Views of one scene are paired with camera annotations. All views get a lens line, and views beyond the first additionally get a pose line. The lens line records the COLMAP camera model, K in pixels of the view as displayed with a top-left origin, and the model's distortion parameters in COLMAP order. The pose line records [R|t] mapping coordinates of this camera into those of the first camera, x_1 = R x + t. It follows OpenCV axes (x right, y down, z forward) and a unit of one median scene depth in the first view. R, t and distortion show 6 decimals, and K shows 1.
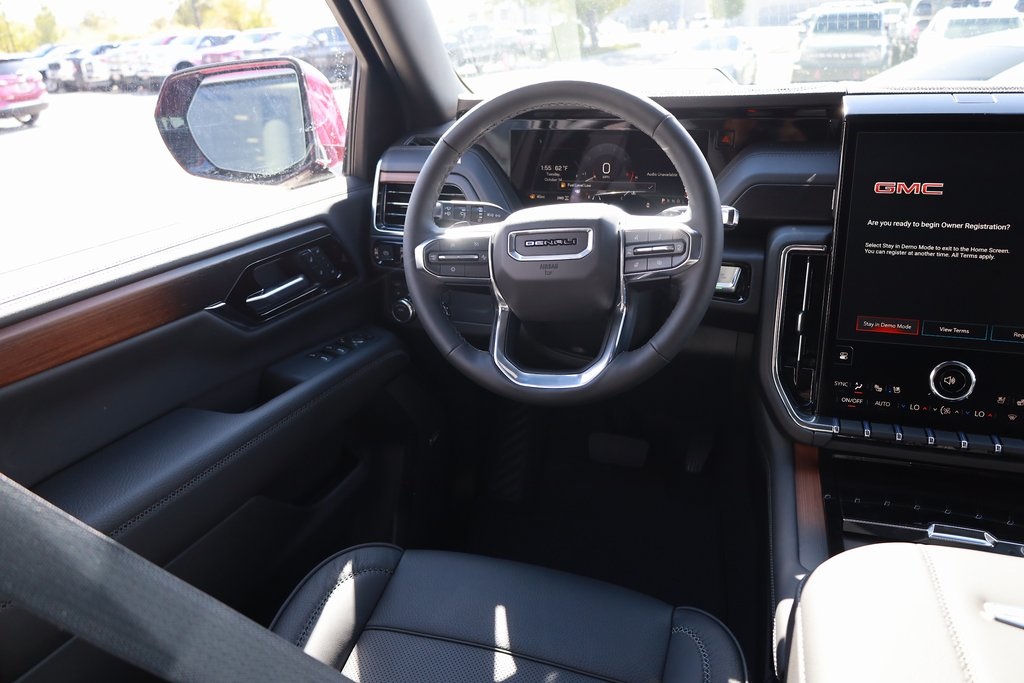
lens RADIAL K [[700.2, 0, 520.3], [0, 700.2, 344.2], [0, 0, 1]] dist [-0.006992, 0.002022]
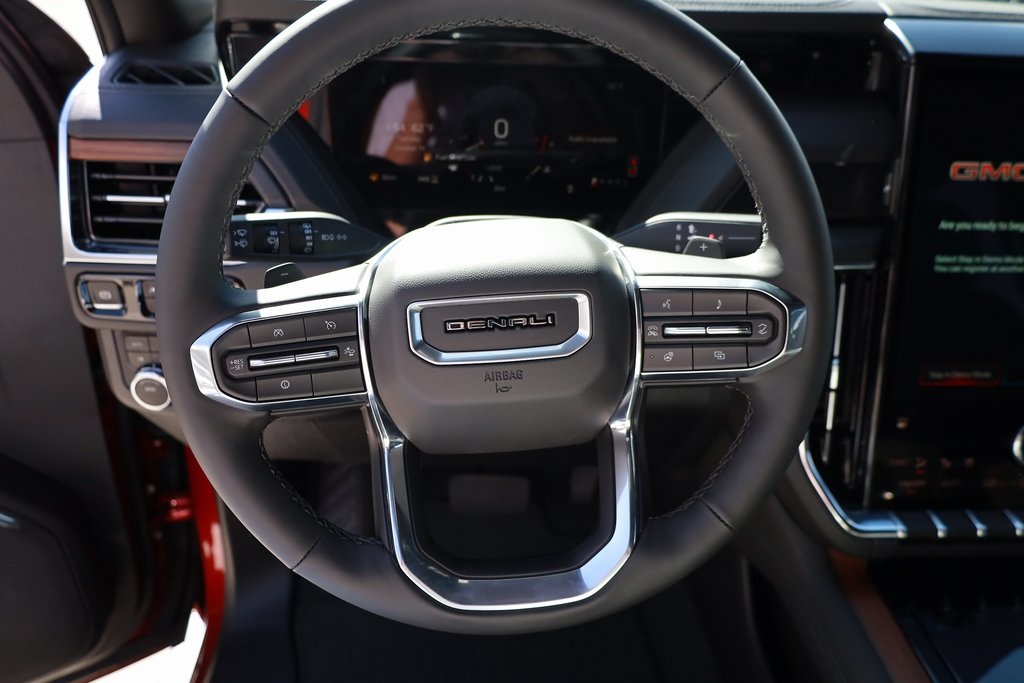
lens RADIAL K [[686.1, 0, 507.4], [0, 686.1, 323.1], [0, 0, 1]] dist [0.006477, -0.001593]
pose [[0.936759, -0.119696, 0.328871, -0.105556], [0.079016, 0.987767, 0.134439, -0.203459], [-0.340939, -0.099951, 0.934757, 0.530334]]
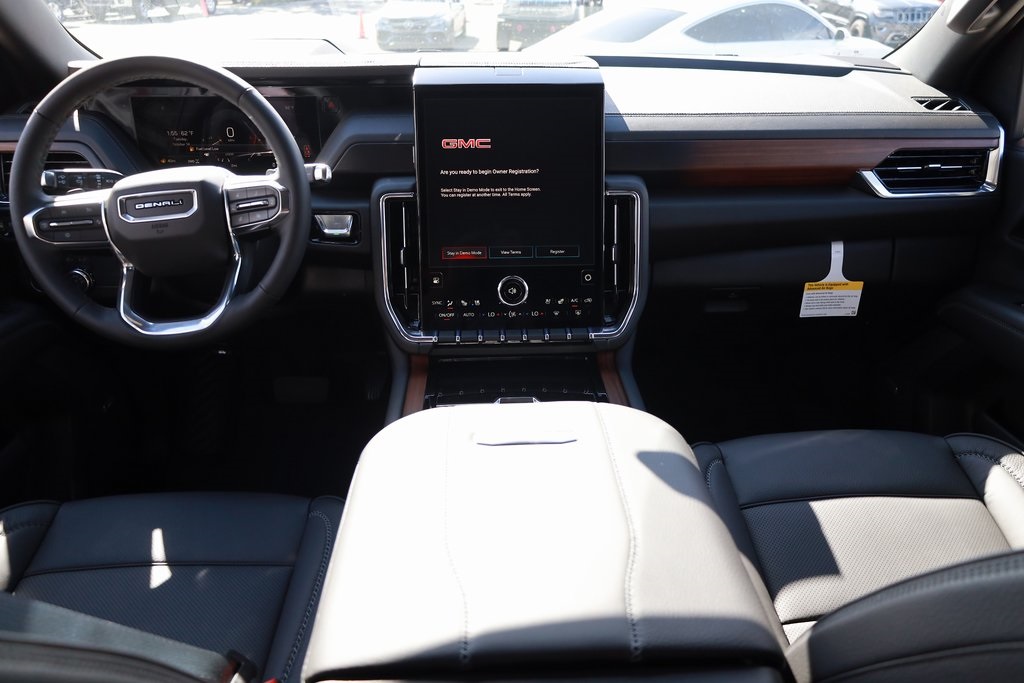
lens RADIAL K [[700.2, 0, 520.3], [0, 700.2, 344.2], [0, 0, 1]] dist [-0.006992, 0.002022]
pose [[0.934710, -0.127390, 0.331796, 0.176449], [0.105782, 0.990964, 0.082470, 0.043429], [-0.339304, -0.041988, 0.939739, -0.242484]]
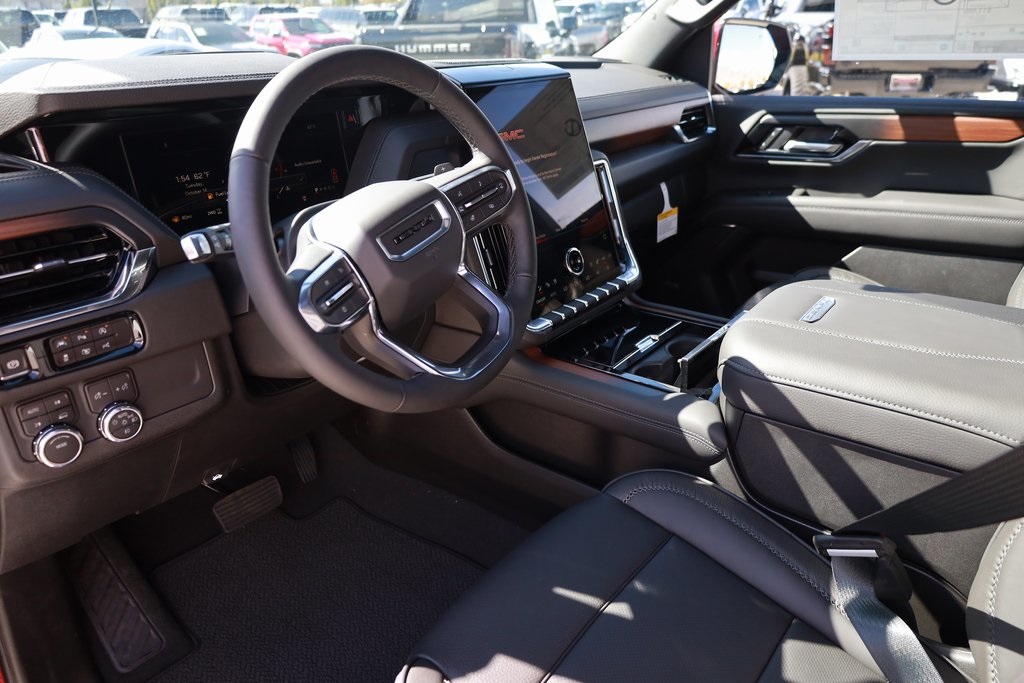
lens RADIAL K [[699.6, 0, 527.4], [0, 699.6, 339.8], [0, 0, 1]] dist [-0.004137, -0.008893]
pose [[0.336182, -0.350933, 0.873972, -0.710636], [0.375751, 0.900905, 0.217211, -0.148262], [-0.863593, 0.255373, 0.434731, 0.488894]]
